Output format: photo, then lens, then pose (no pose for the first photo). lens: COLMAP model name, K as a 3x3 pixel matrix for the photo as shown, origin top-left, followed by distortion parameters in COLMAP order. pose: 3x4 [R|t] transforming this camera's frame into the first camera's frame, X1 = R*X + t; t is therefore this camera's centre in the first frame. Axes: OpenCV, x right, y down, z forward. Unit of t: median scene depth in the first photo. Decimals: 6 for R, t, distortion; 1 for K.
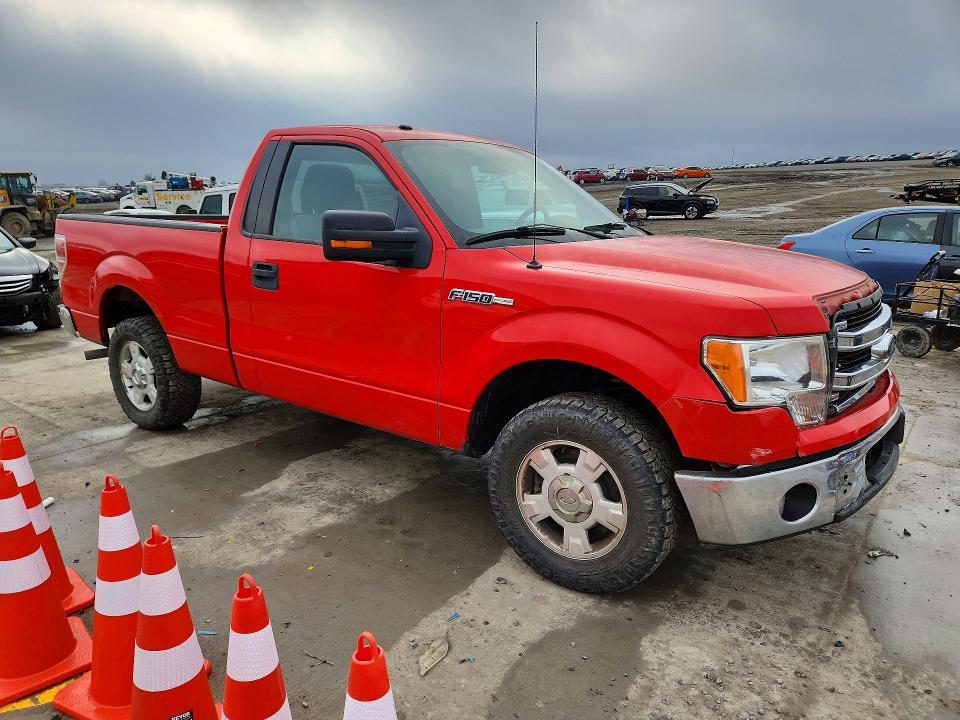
lens RADIAL K [[749.2, 0, 475.1], [0, 749.2, 358.6], [0, 0, 1]] dist [0.072736, -0.060861]
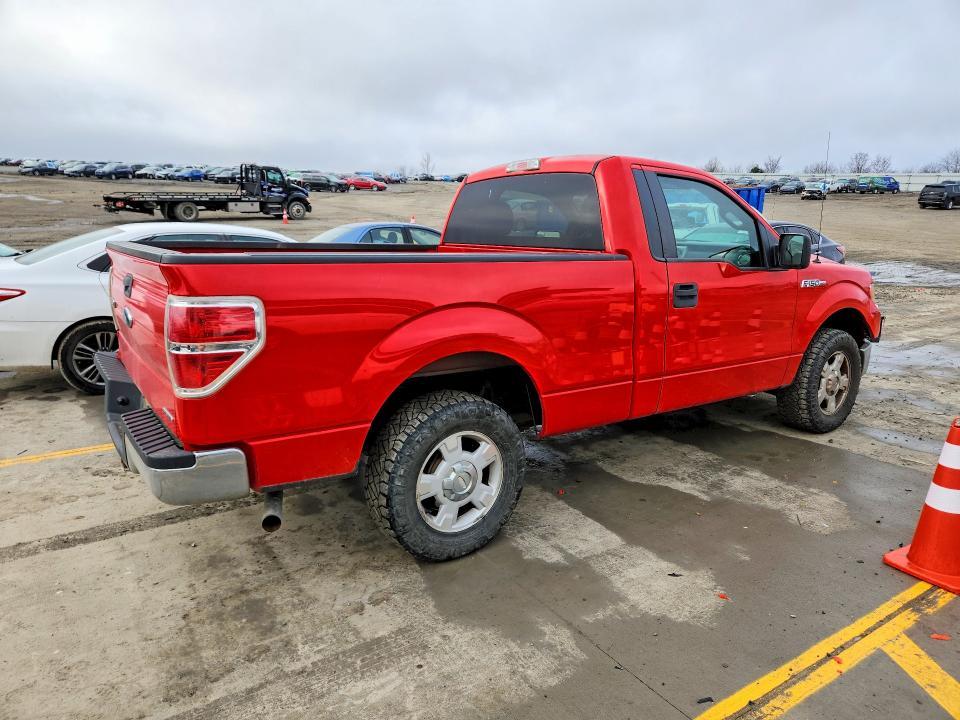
lens RADIAL K [[749.2, 0, 475.1], [0, 749.2, 358.6], [0, 0, 1]] dist [0.072736, -0.060861]
pose [[0.186673, -0.179463, 0.965891, -1.181914], [0.182406, 0.972410, 0.145422, -0.198429], [-0.965340, 0.149038, 0.214258, 0.915642]]
